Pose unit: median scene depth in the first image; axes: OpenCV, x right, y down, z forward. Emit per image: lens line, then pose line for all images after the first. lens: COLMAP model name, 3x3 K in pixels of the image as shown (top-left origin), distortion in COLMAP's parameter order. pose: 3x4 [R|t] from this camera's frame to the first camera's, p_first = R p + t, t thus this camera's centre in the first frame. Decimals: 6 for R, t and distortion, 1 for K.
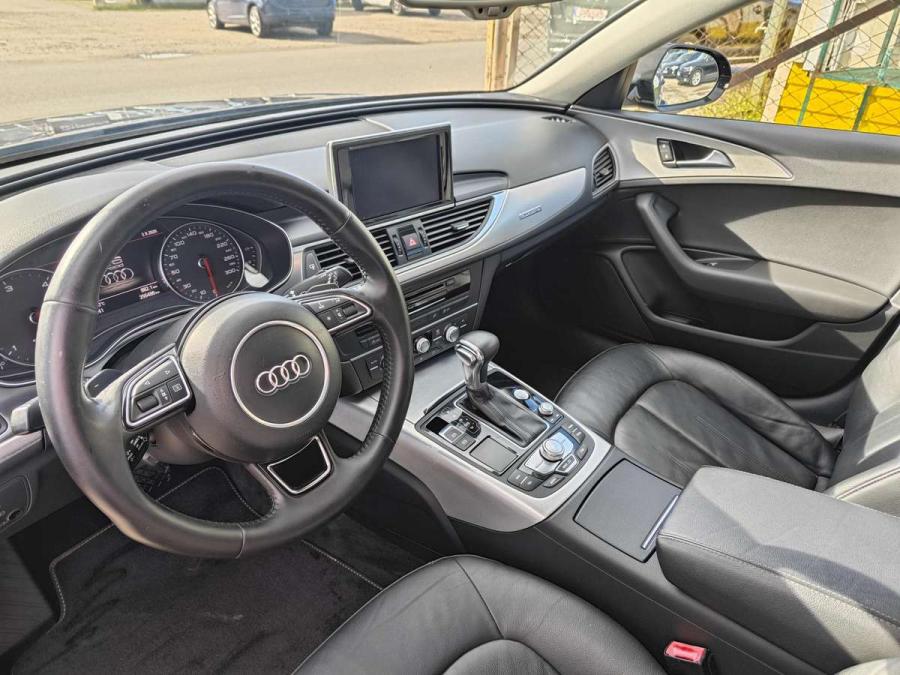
lens RADIAL K [[651.1, 0, 450.0], [0, 651.1, 337.5], [0, 0, 1]] dist [0.069842, -0.062293]
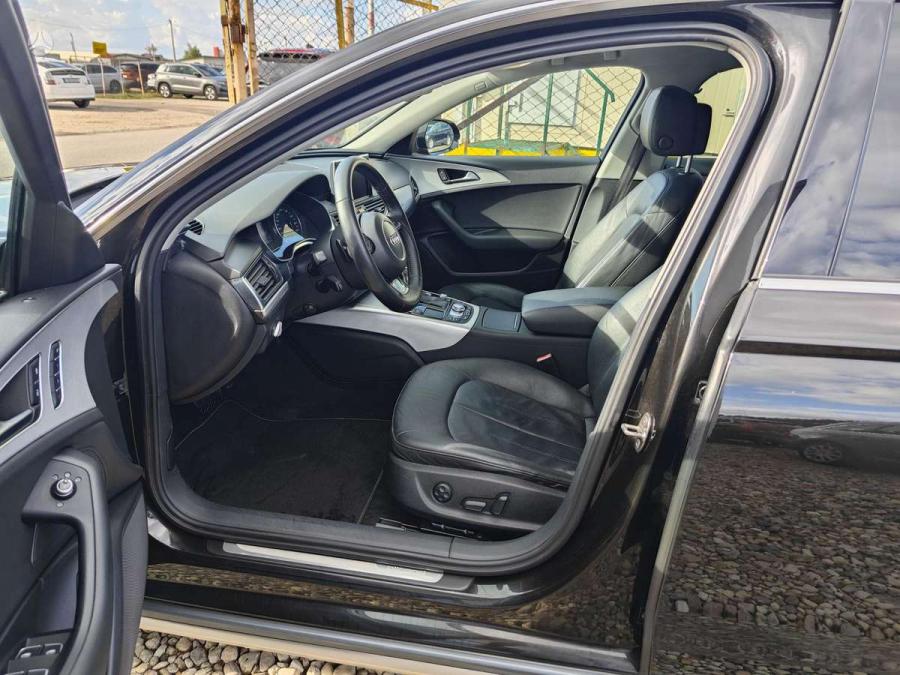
lens RADIAL K [[651.1, 0, 450.0], [0, 651.1, 337.5], [0, 0, 1]] dist [0.069842, -0.062293]
pose [[0.873593, -0.169681, 0.456118, -0.534607], [0.222583, 0.972783, -0.064422, 0.260330], [-0.432773, 0.157803, 0.887584, -0.505831]]
